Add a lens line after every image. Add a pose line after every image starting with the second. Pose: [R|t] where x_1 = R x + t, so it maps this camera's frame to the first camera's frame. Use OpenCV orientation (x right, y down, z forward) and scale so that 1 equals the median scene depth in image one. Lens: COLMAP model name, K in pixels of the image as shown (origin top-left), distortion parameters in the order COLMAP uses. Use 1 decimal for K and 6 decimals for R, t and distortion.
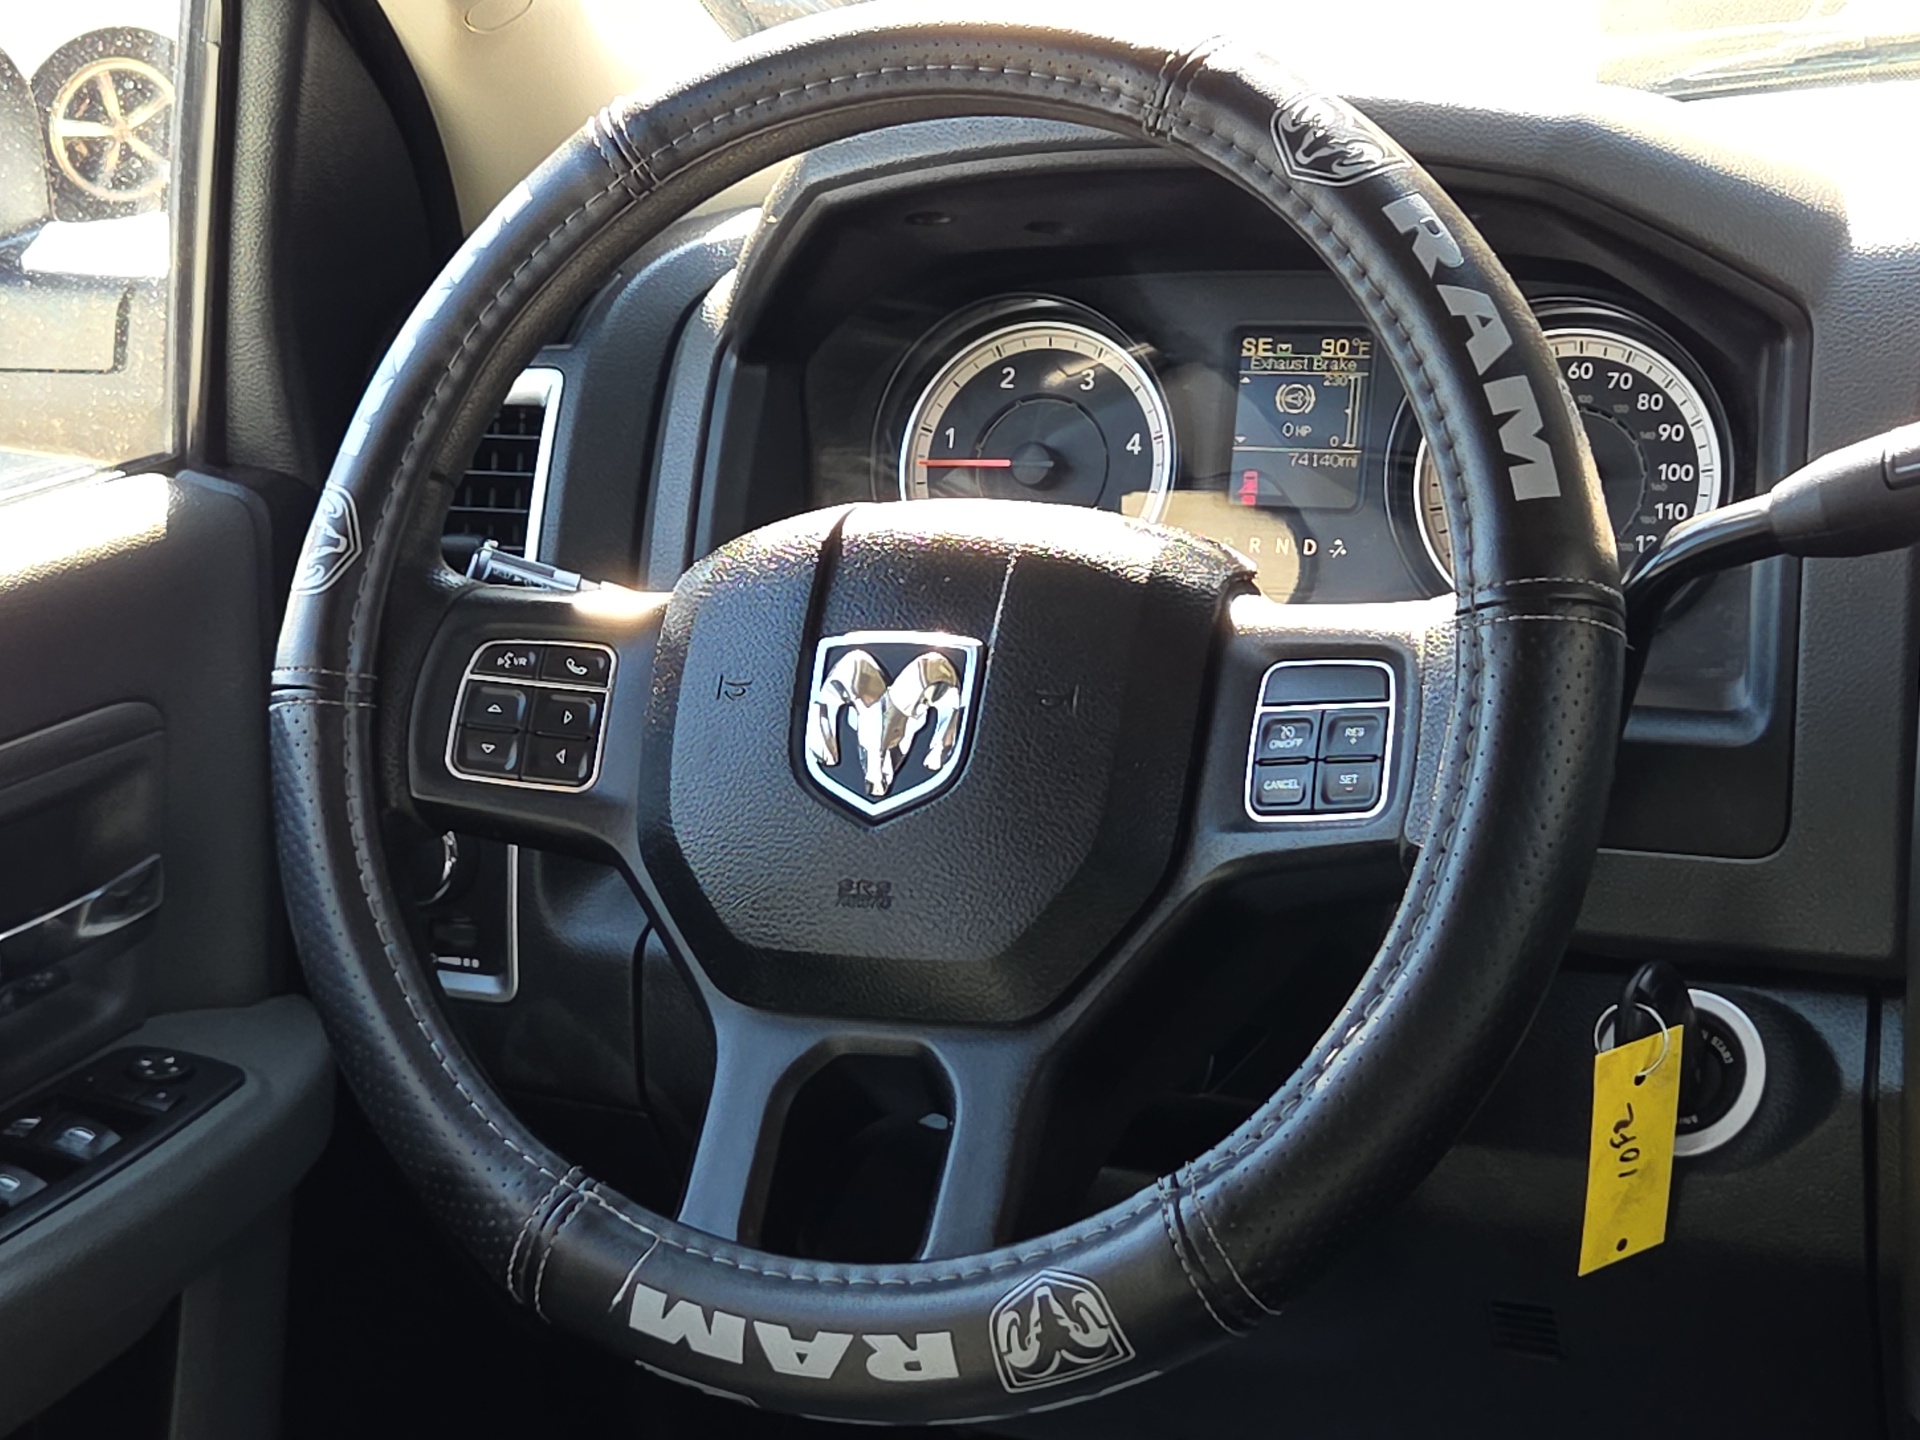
lens RADIAL K [[3708.0, 0, 955.6], [0, 3708.0, 704.1], [0, 0, 1]] dist [0.002949, 0.000000]
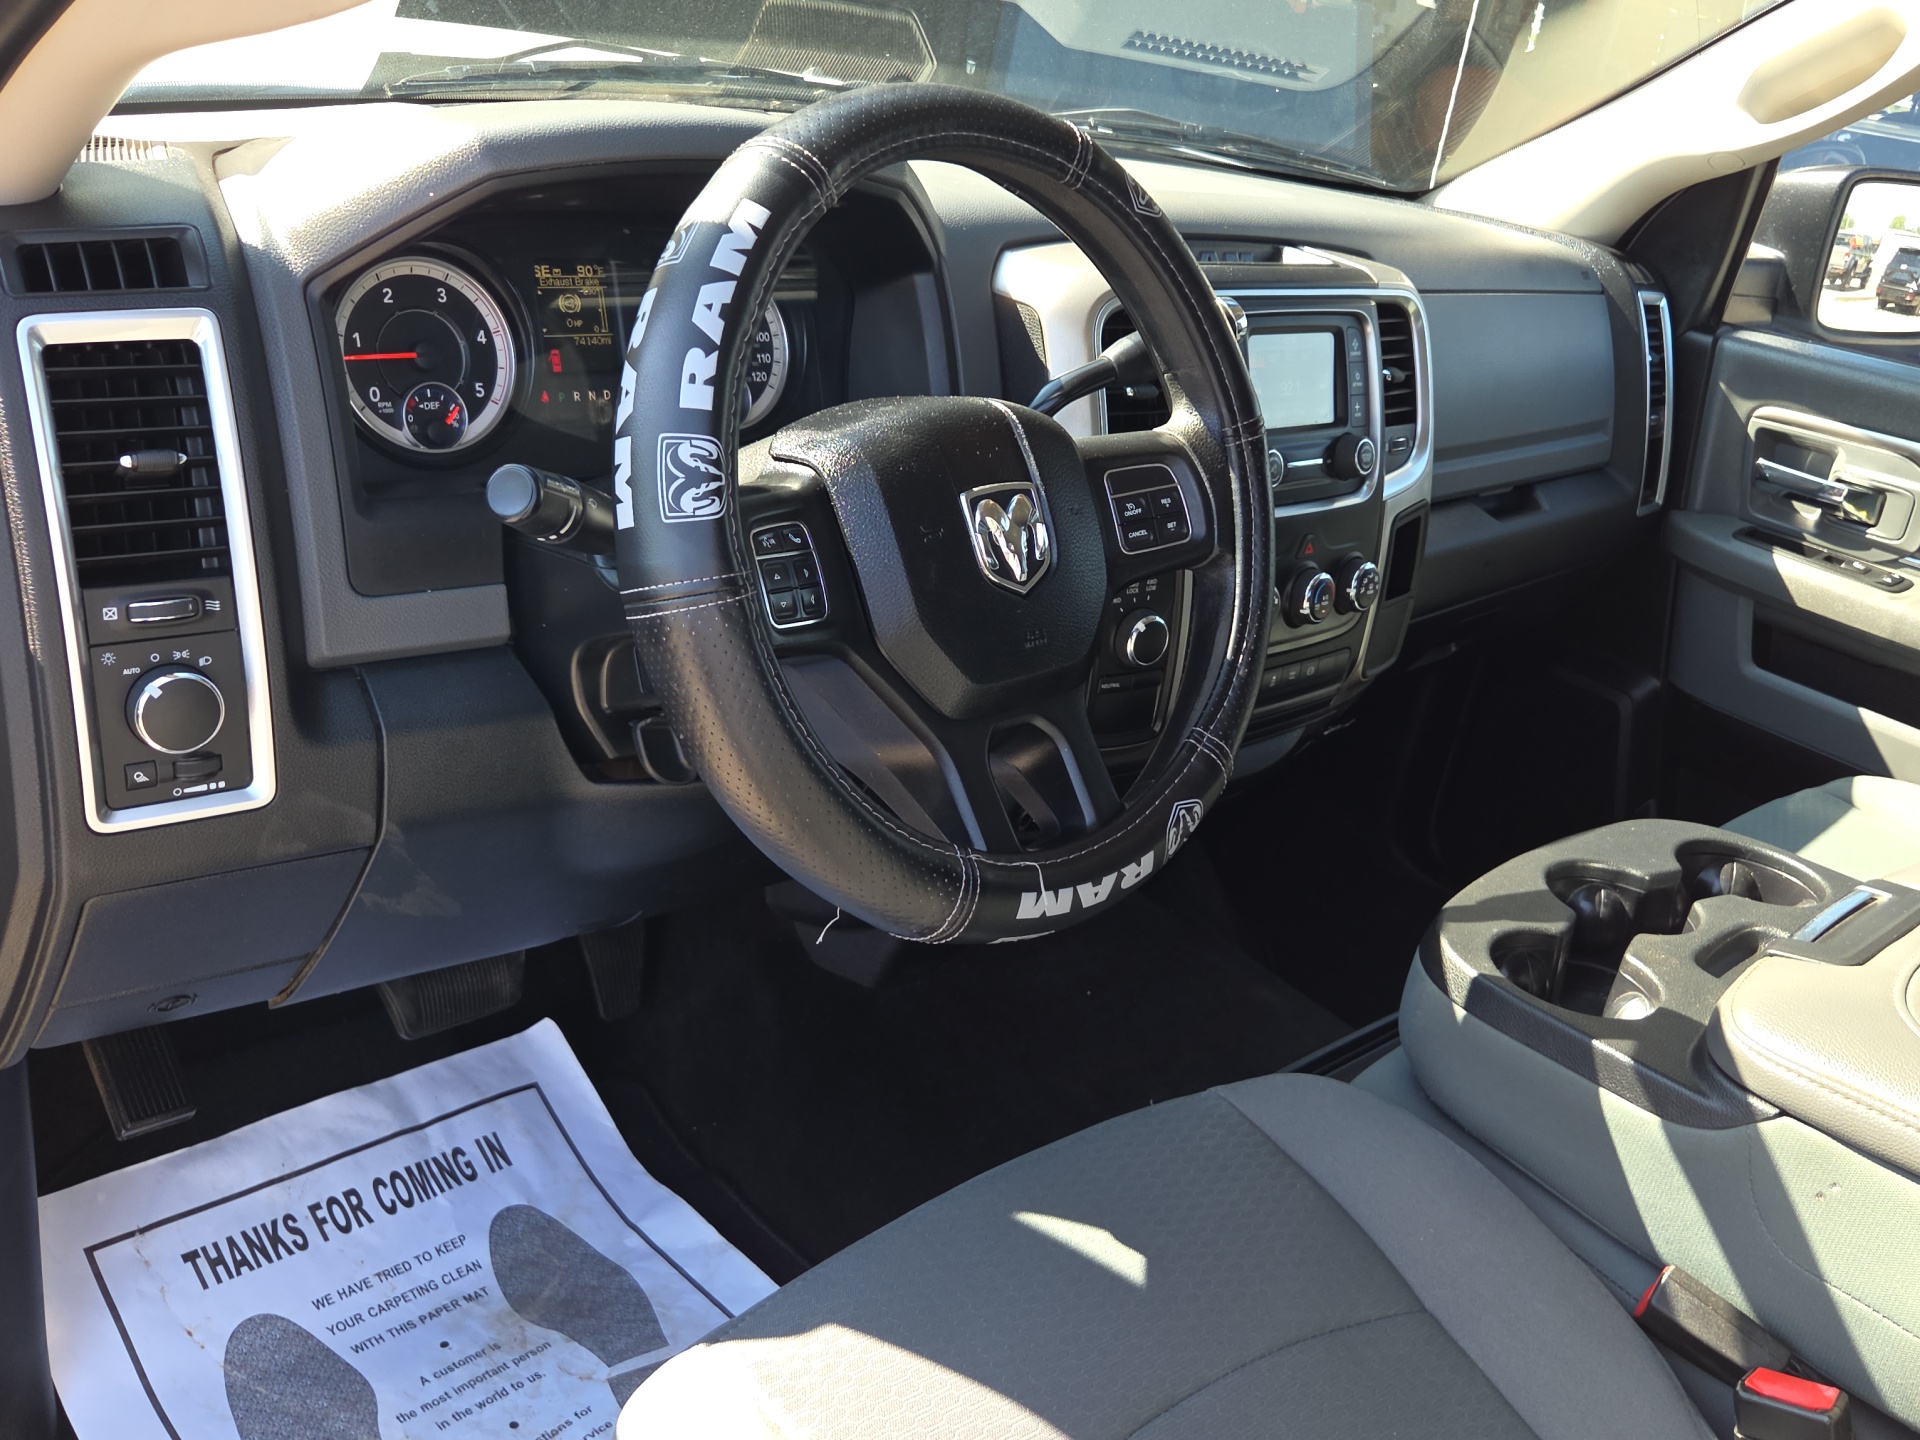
lens RADIAL K [[1739.7, 0, 991.5], [0, 1739.7, 708.8], [0, 0, 1]] dist [-0.001999, 0.025353]
pose [[0.355509, -0.260351, 0.897681, -0.735360], [0.061402, 0.964853, 0.255516, -0.120156], [-0.932654, -0.035719, 0.359000, 0.691727]]
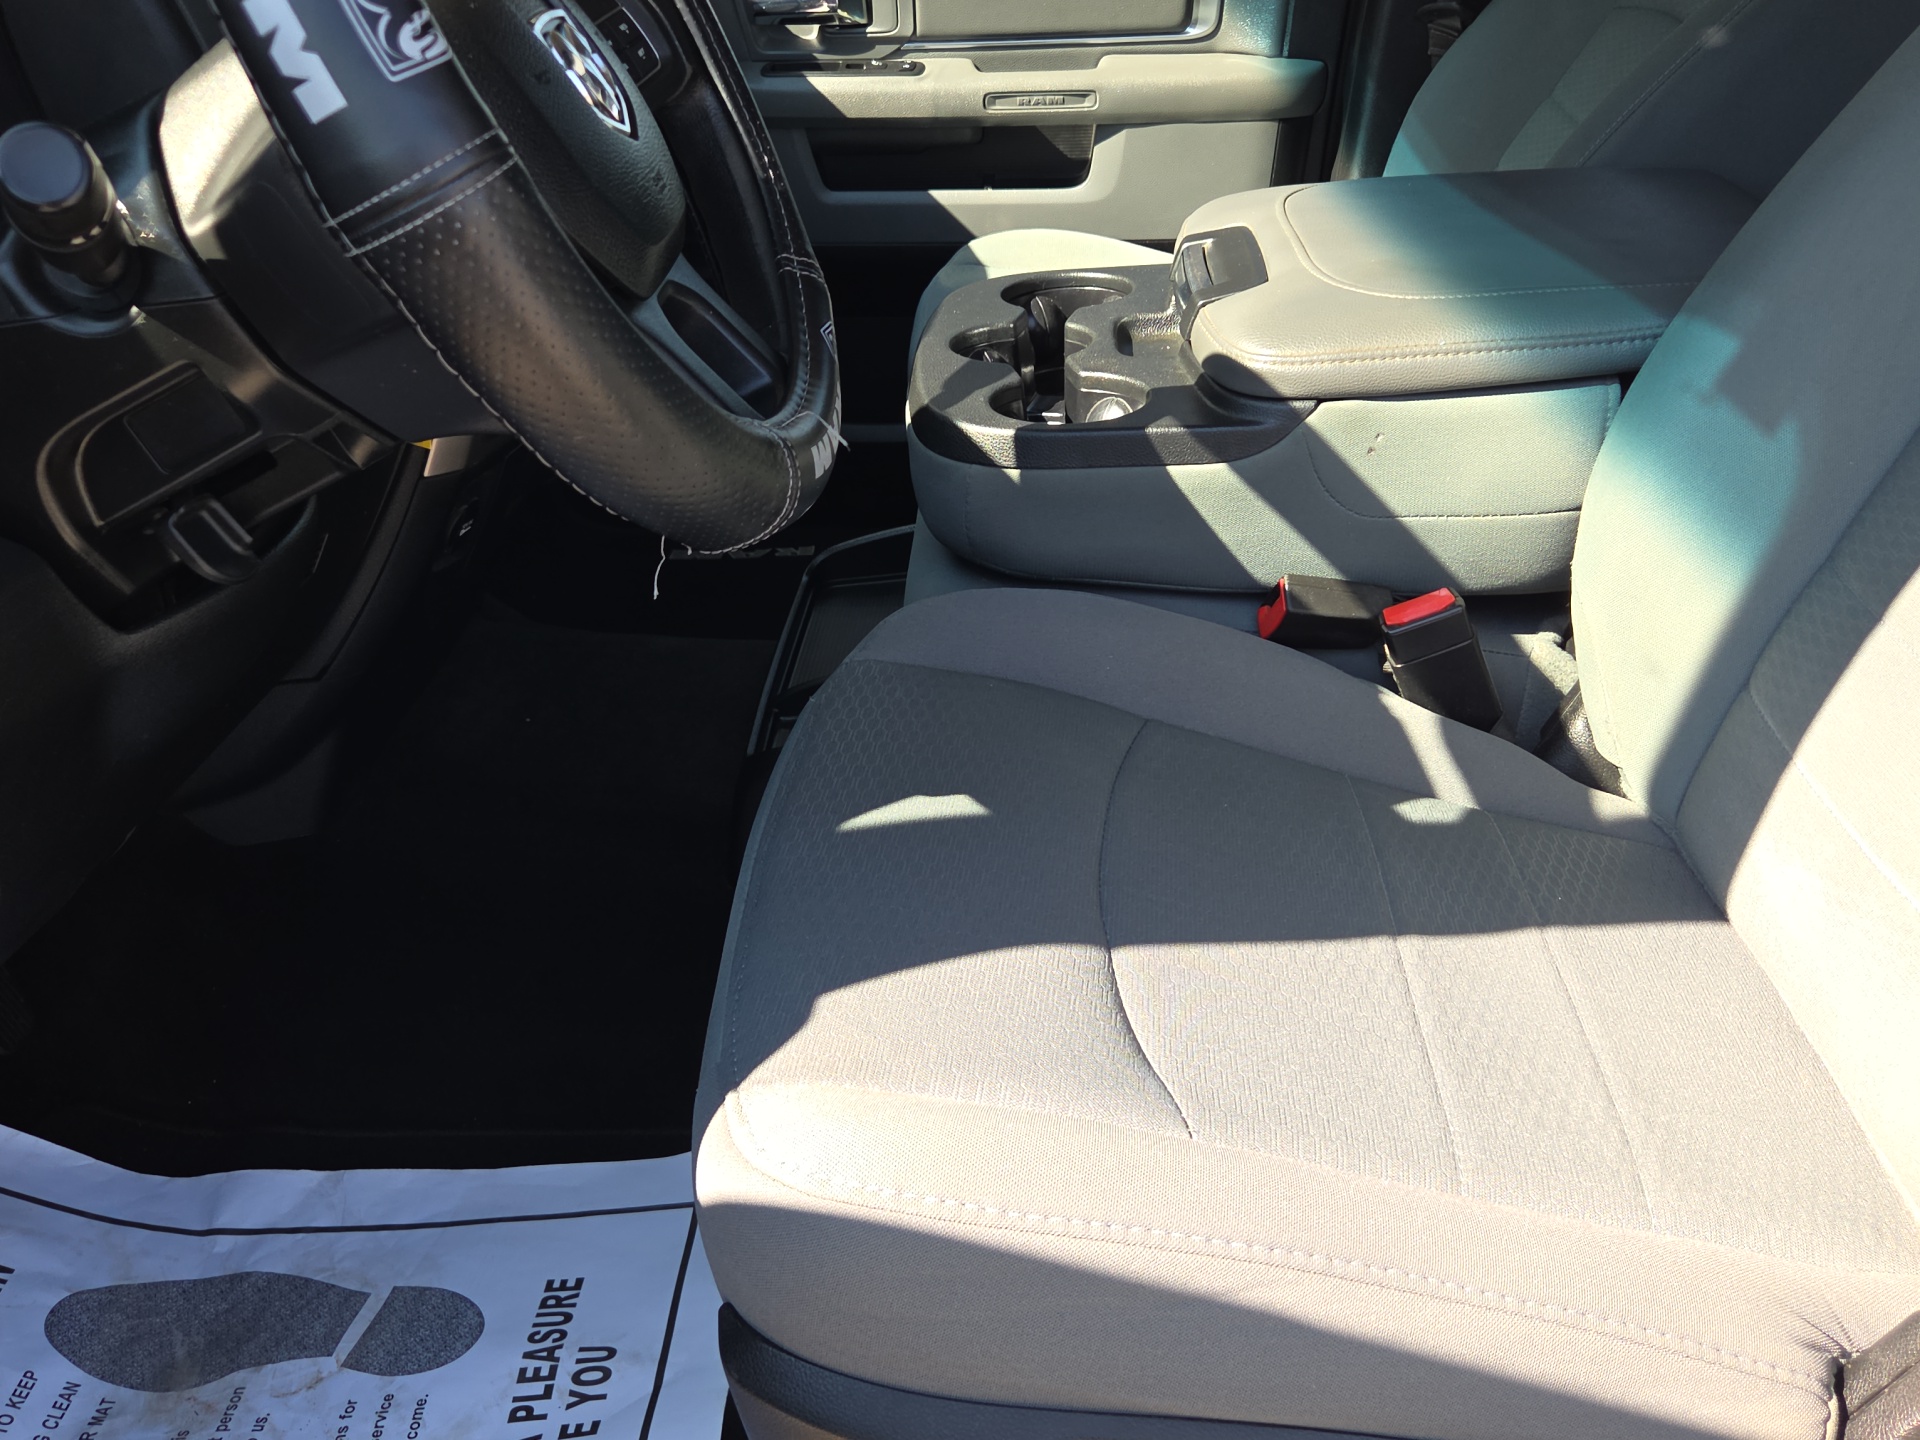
lens RADIAL K [[1739.7, 0, 955.3], [0, 1739.7, 711.1], [0, 0, 1]] dist [-0.001999, 0.025353]
pose [[-0.368267, -0.378462, 0.849203, -0.698674], [0.278486, 0.826554, 0.489136, -0.077223], [-0.887031, 0.416624, -0.198996, 1.060597]]
